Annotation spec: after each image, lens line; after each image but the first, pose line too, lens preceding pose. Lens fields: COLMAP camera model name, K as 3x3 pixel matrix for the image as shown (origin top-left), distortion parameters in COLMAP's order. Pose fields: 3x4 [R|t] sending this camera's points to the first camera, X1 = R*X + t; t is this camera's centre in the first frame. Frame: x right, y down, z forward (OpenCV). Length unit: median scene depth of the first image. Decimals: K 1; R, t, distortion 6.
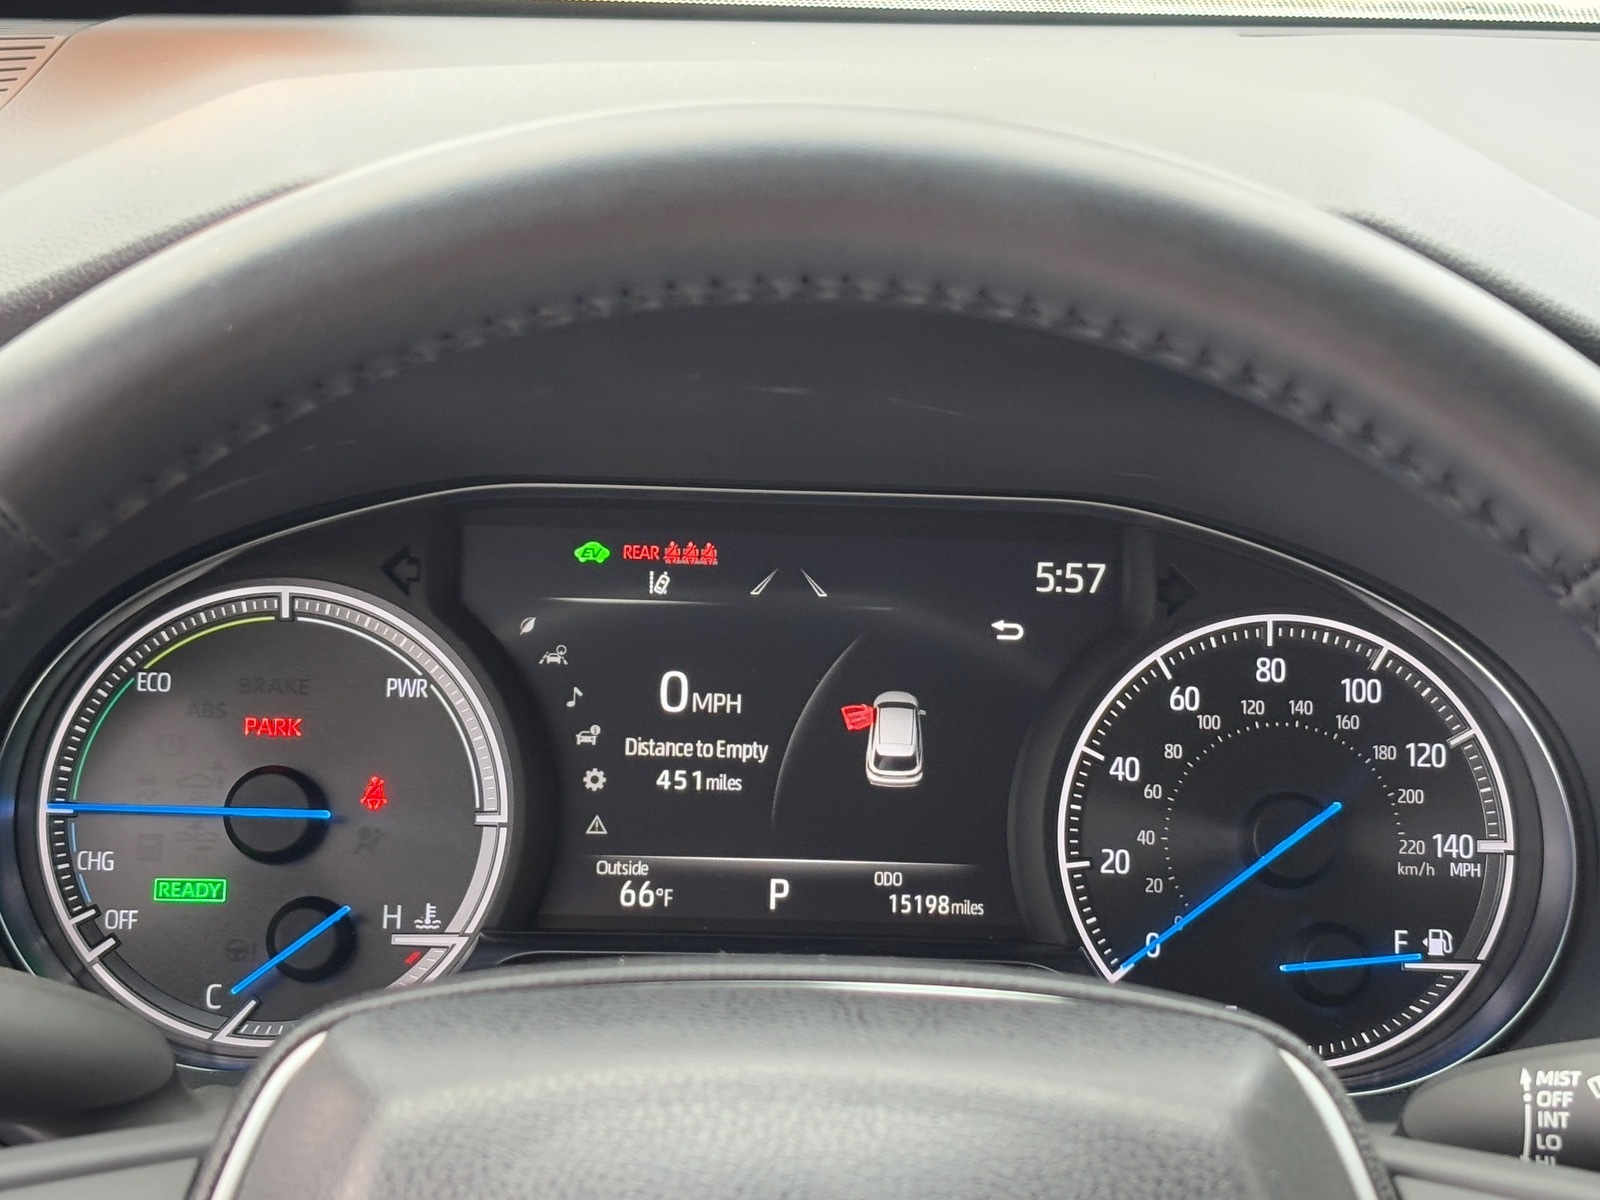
lens RADIAL K [[3195.6, 0, 819.3], [0, 3195.6, 576.5], [0, 0, 1]] dist [0.159531, 0.000000]
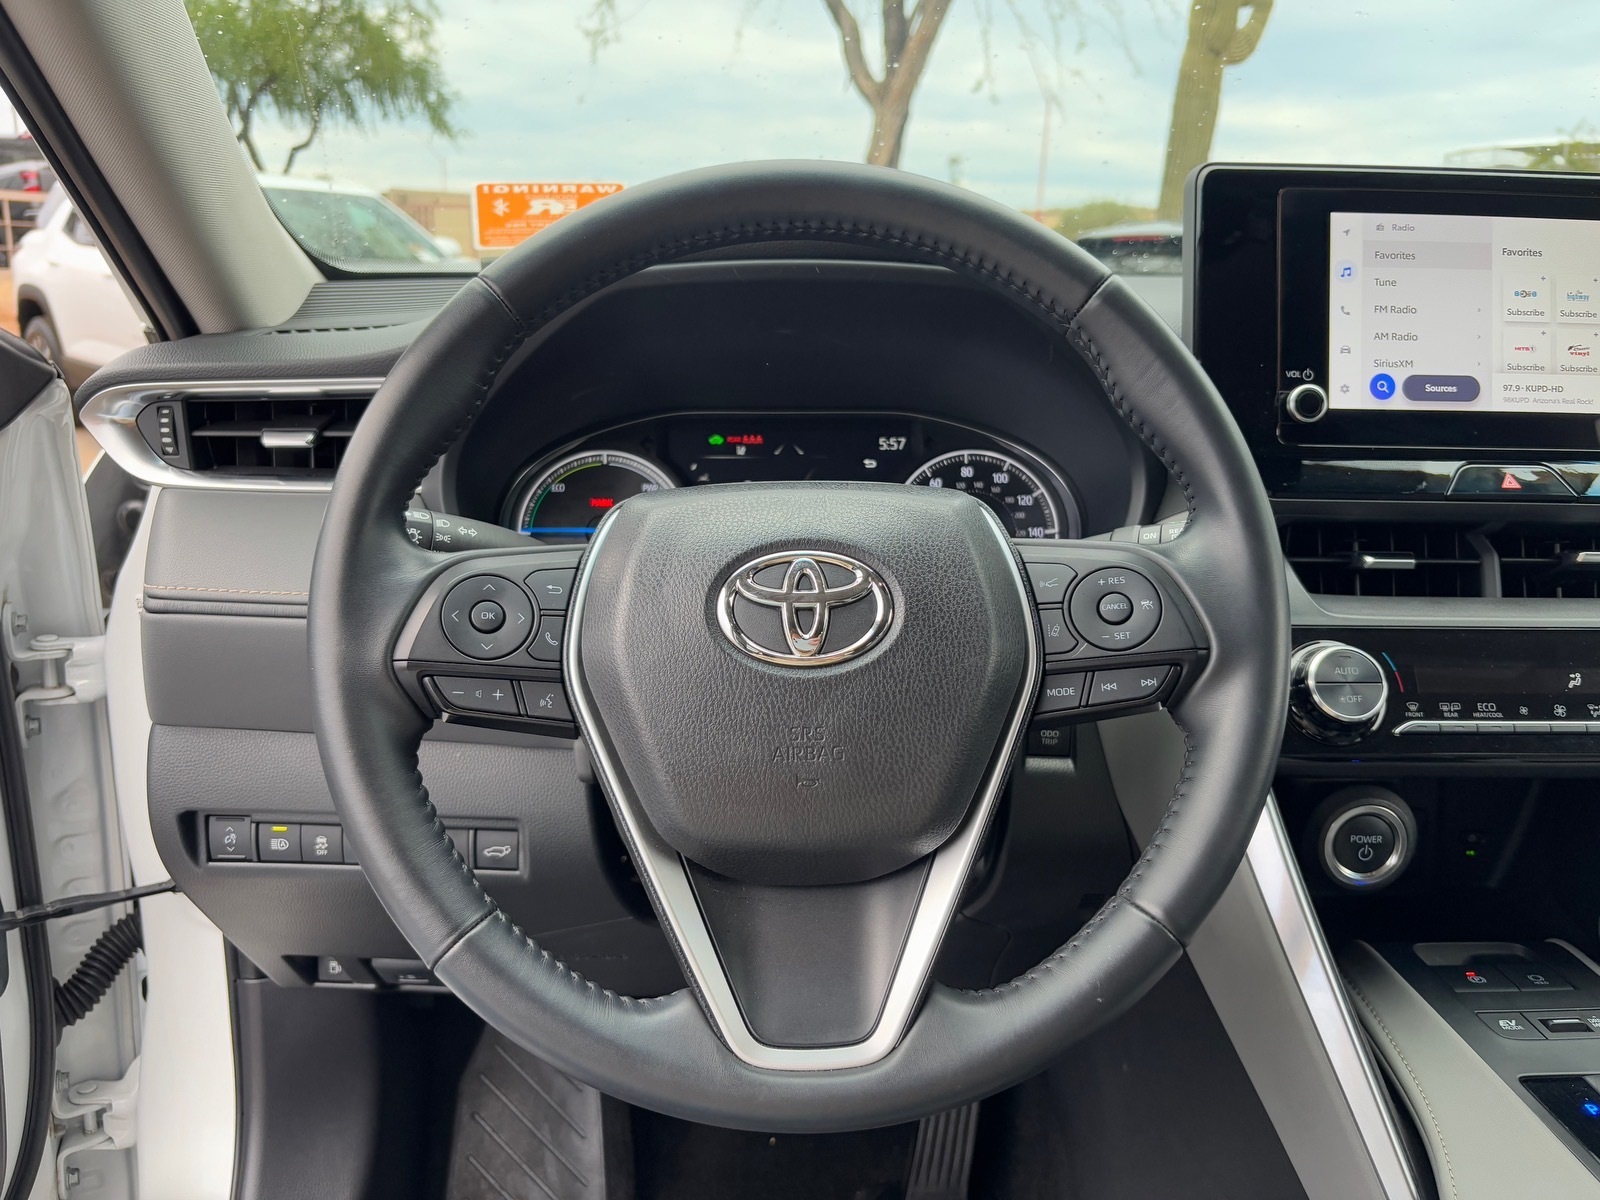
lens RADIAL K [[1215.9, 0, 797.2], [0, 1215.9, 616.4], [0, 0, 1]] dist [0.034253, -0.046897]
pose [[0.999349, -0.036011, -0.002229, -0.005401], [0.035935, 0.998968, -0.027786, 0.176354], [0.003227, 0.027688, 0.999611, -0.030427]]
